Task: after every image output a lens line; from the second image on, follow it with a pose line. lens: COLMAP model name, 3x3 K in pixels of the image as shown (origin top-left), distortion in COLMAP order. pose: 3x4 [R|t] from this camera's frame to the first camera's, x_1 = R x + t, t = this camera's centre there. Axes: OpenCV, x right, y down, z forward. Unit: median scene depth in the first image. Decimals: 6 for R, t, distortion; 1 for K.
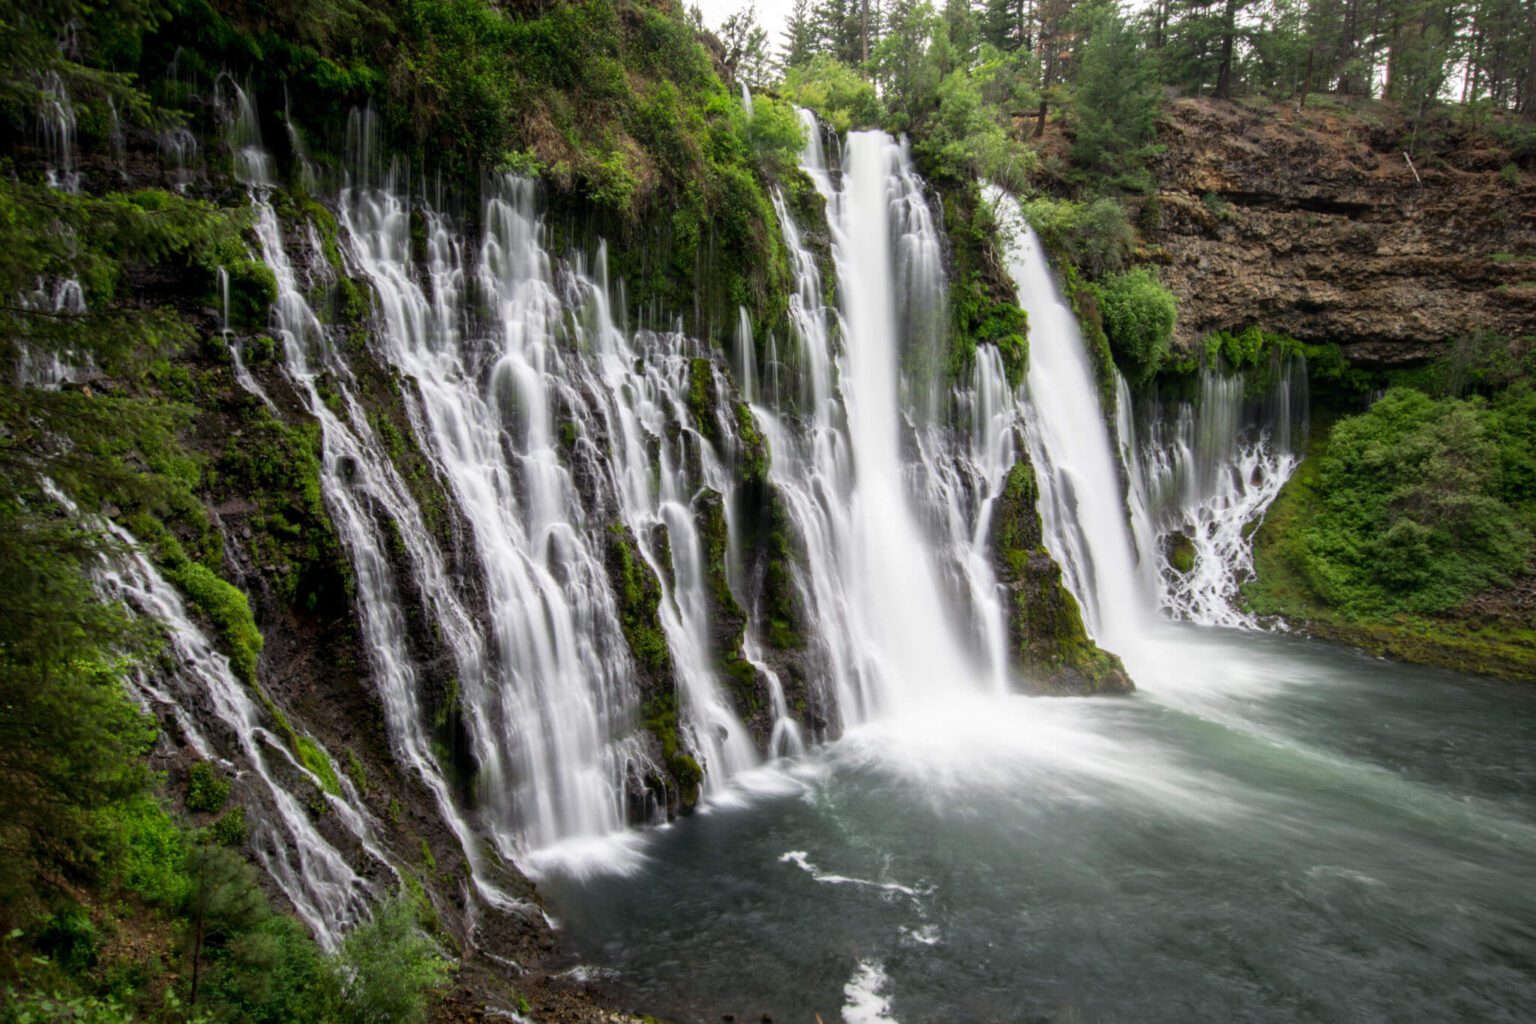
lens RADIAL K [[930.3, 0, 768.0], [0, 930.3, 512.0], [0, 0, 1]] dist [-0.004648, 0.021481]
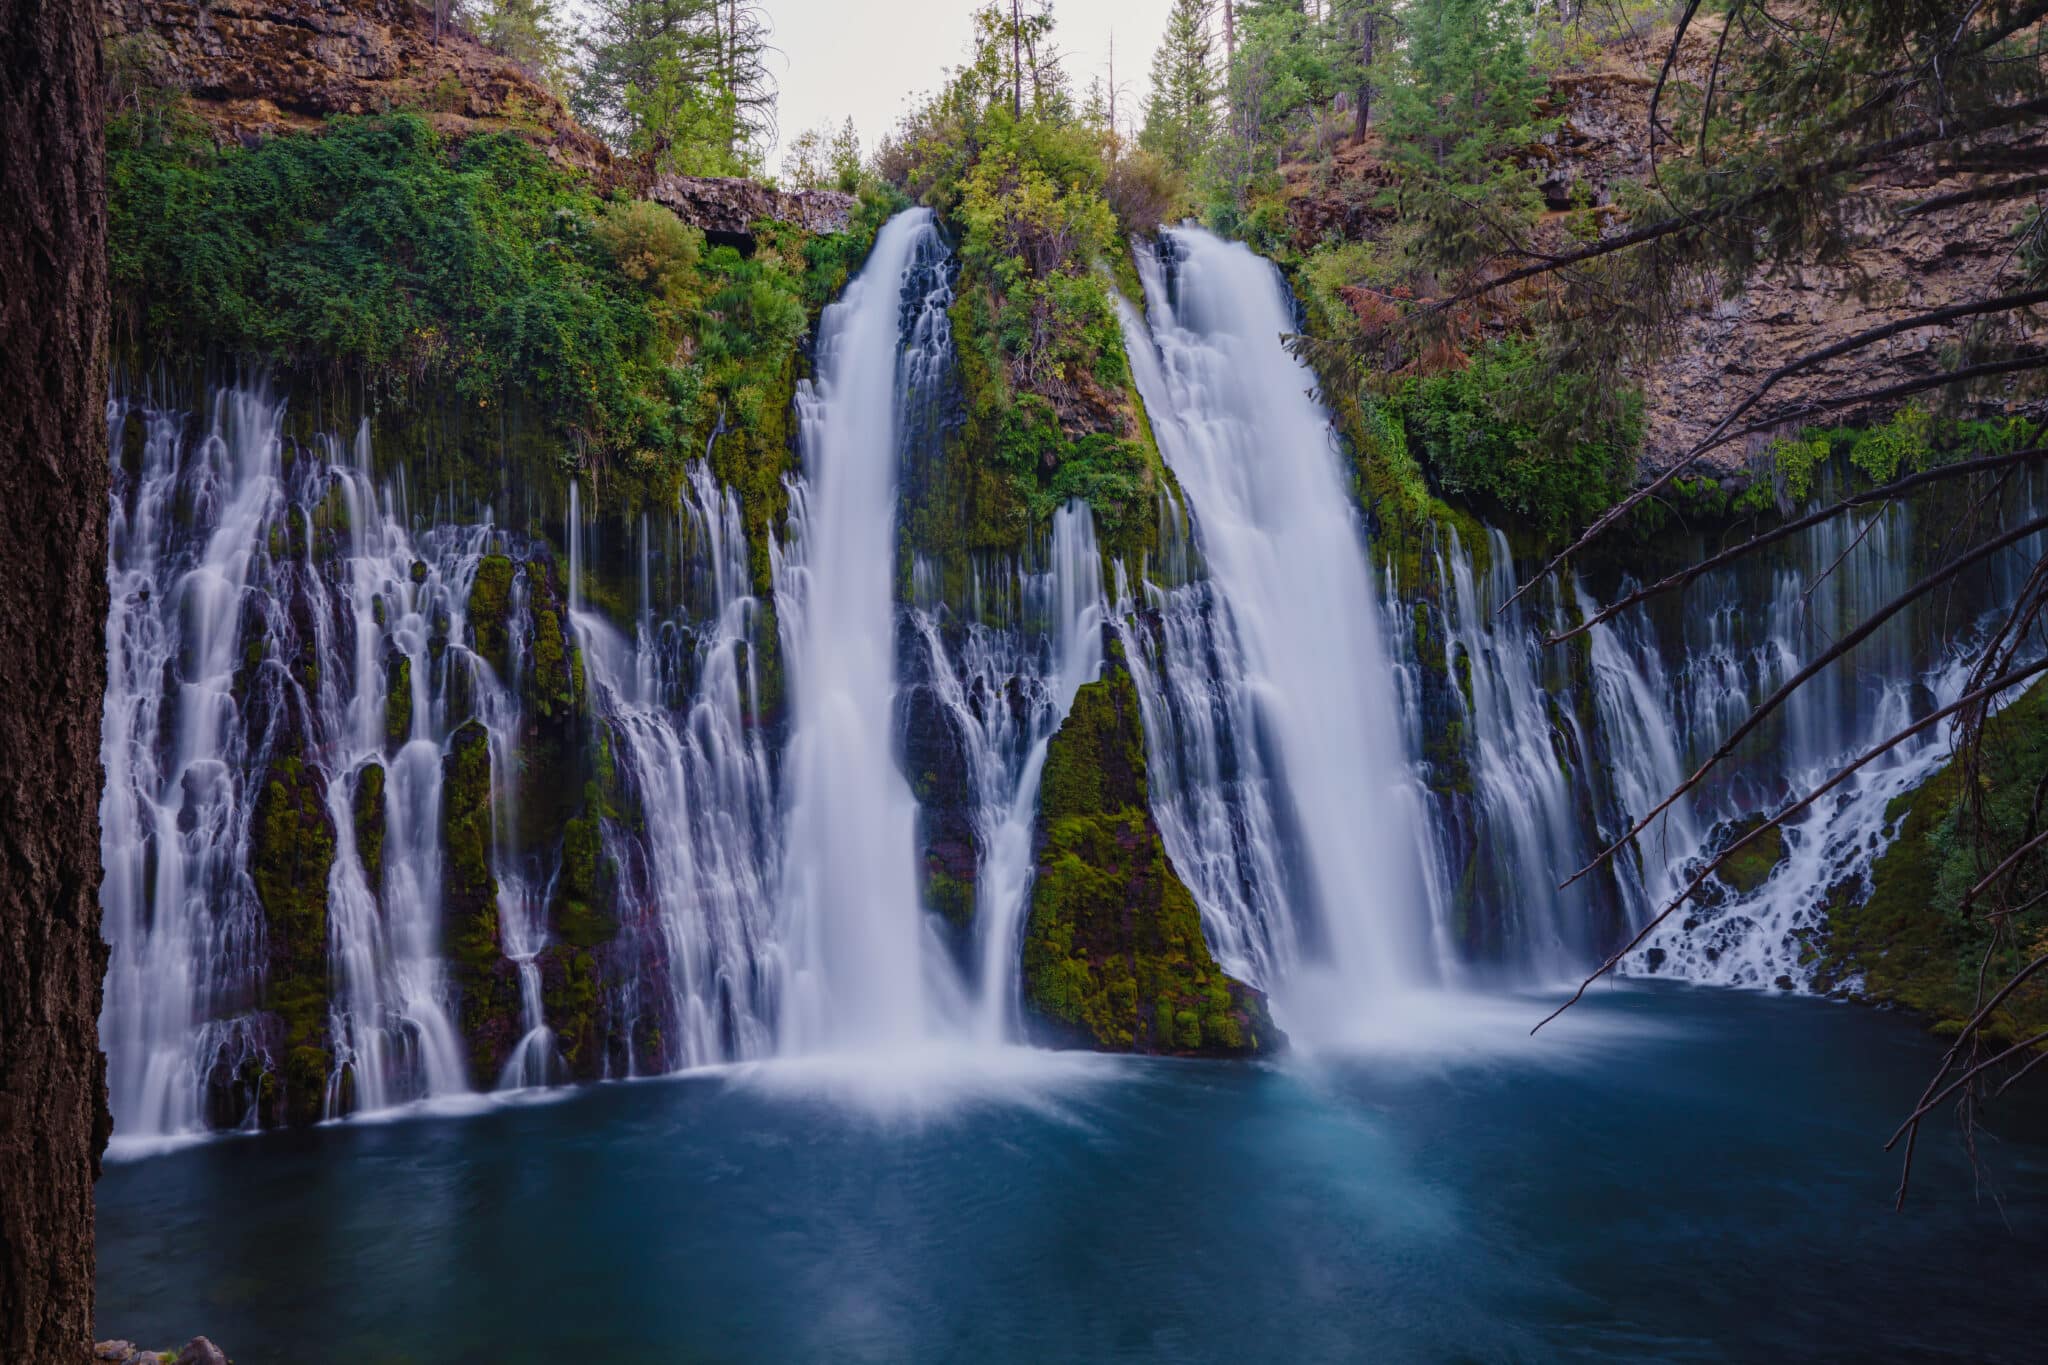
lens RADIAL K [[1768.8, 0, 1024.0], [0, 1768.8, 682.5], [0, 0, 1]] dist [0.012437, 0.089612]
pose [[0.916431, -0.061199, -0.395485, 0.928245], [0.013757, 0.992472, -0.121700, 0.126576], [0.399955, 0.106089, 0.910374, -0.141238]]
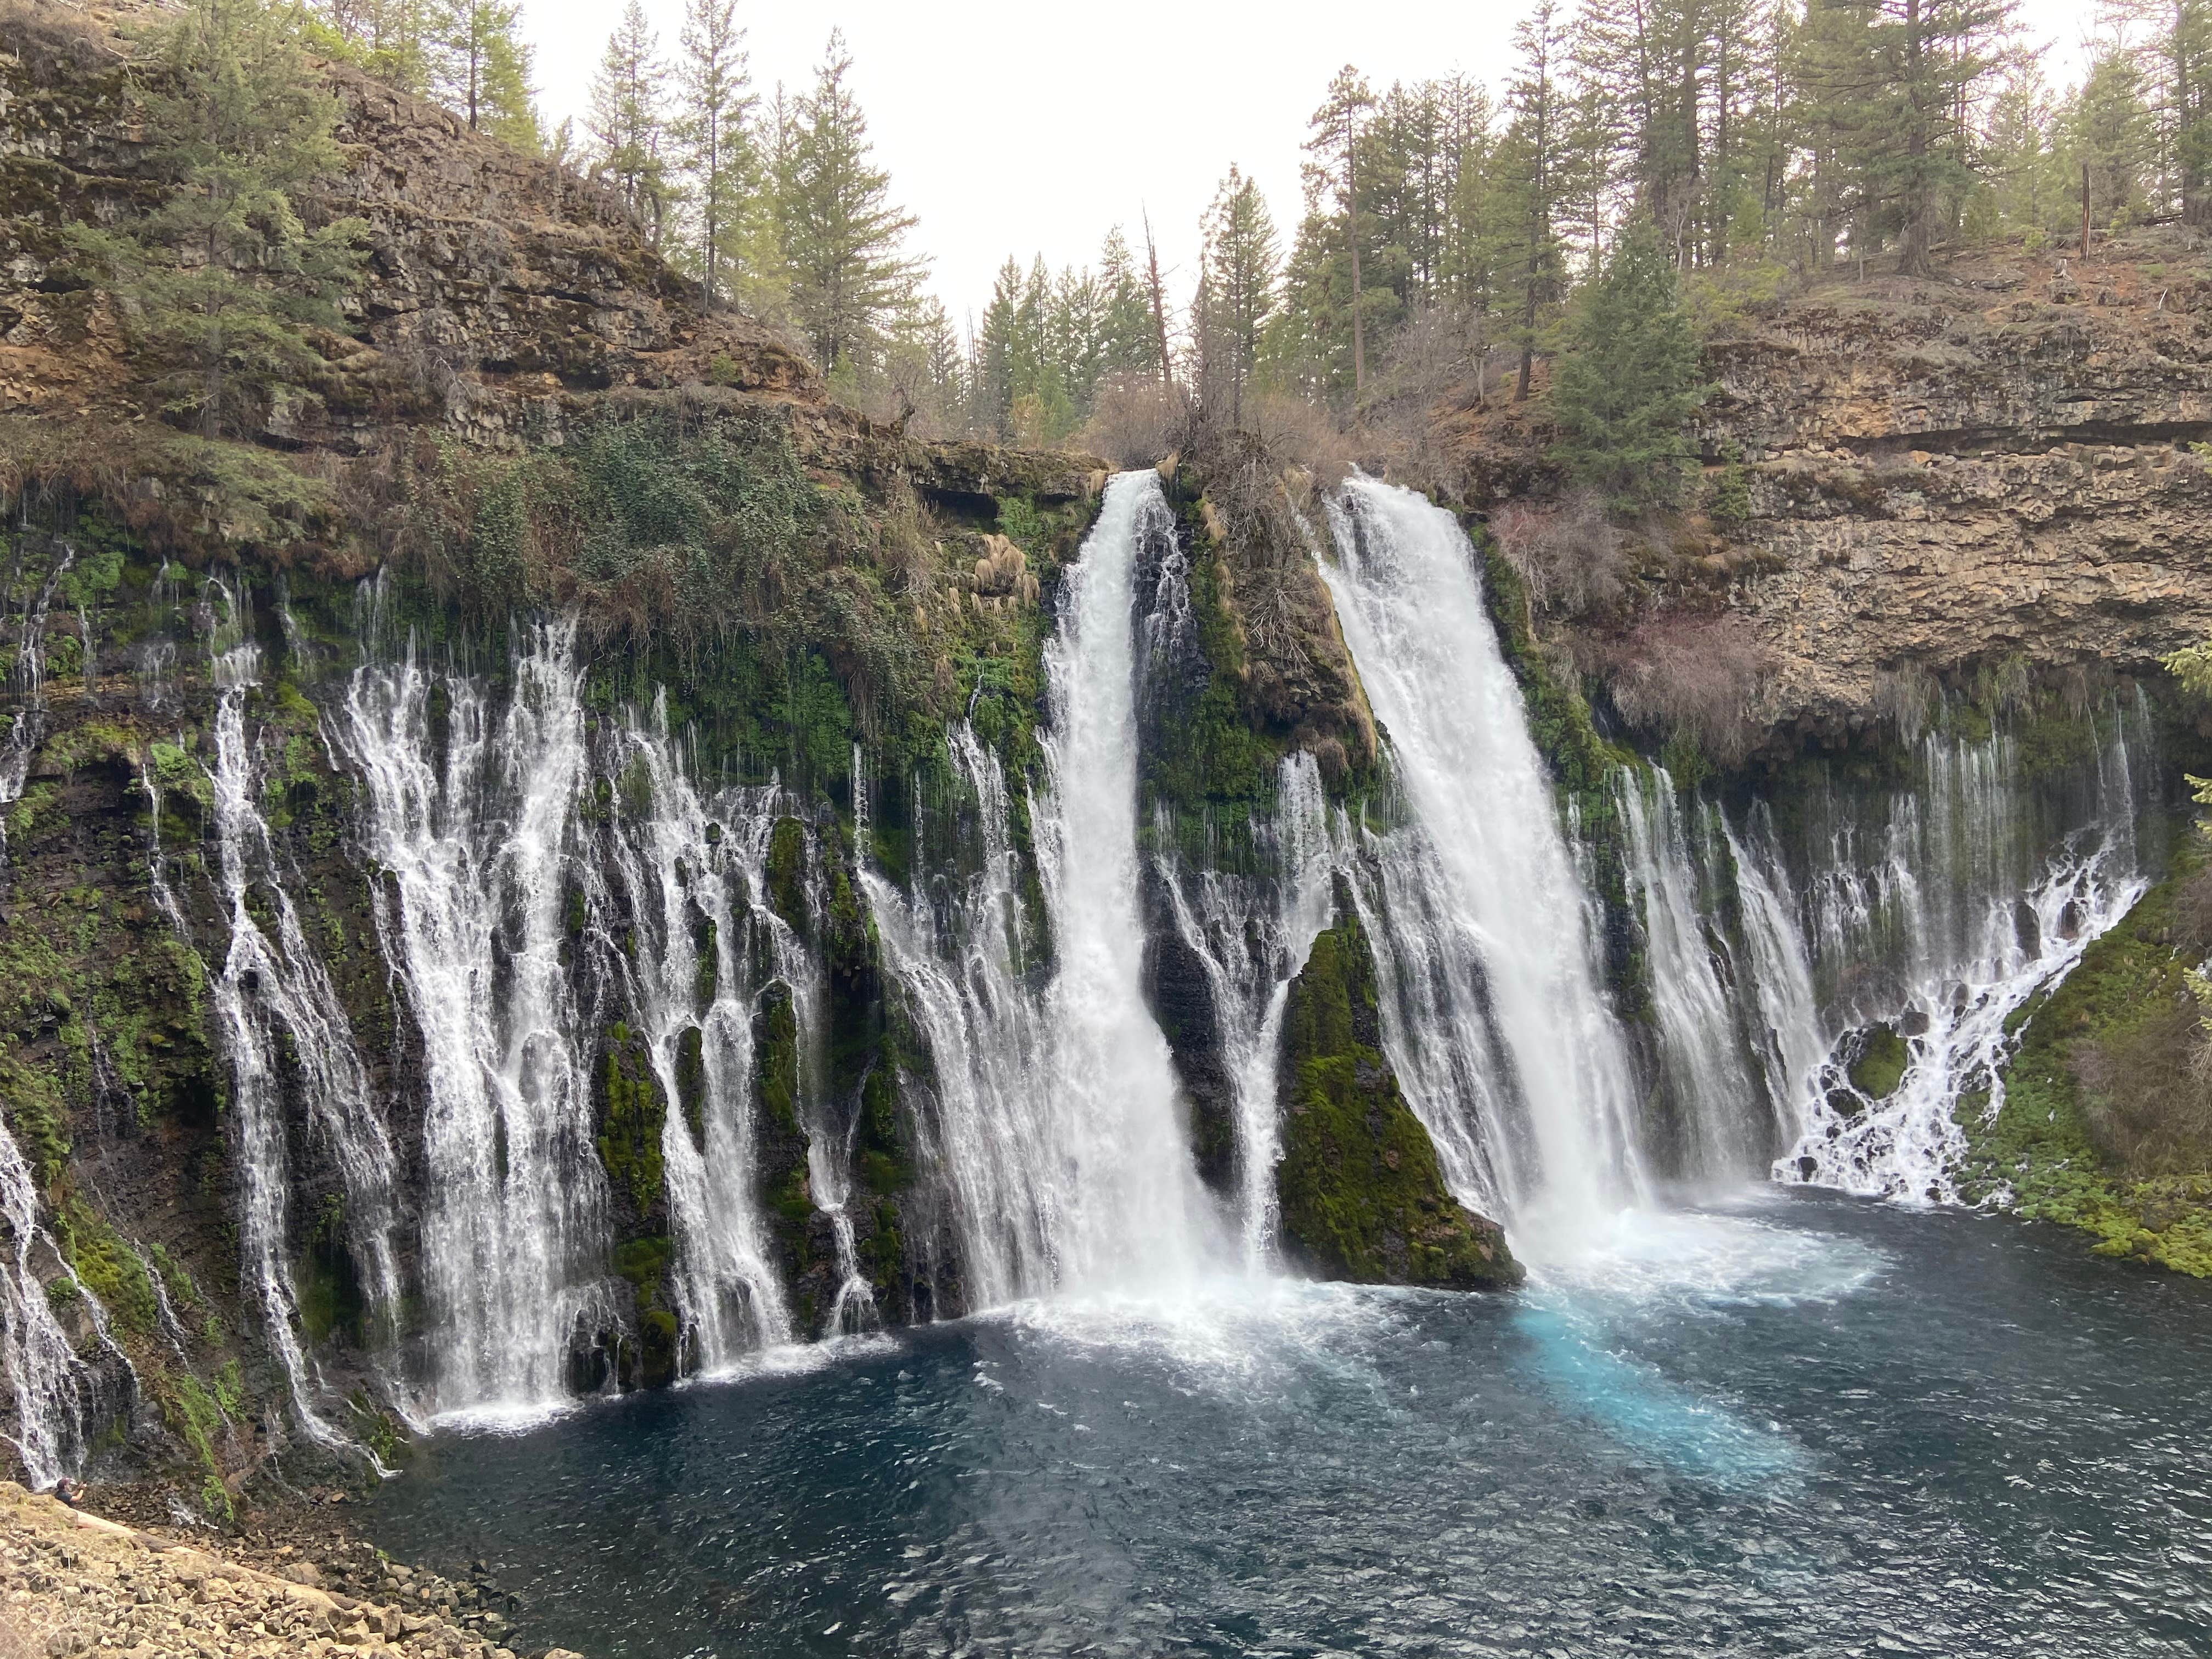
lens RADIAL K [[1718.4, 0, 1107.9], [0, 1718.4, 791.7], [0, 0, 1]] dist [0.093767, -0.004518]
pose [[0.943759, -0.052532, -0.326433, 0.706822], [0.016706, 0.993613, -0.111602, -0.016444], [0.330211, 0.099872, 0.938609, -0.325947]]
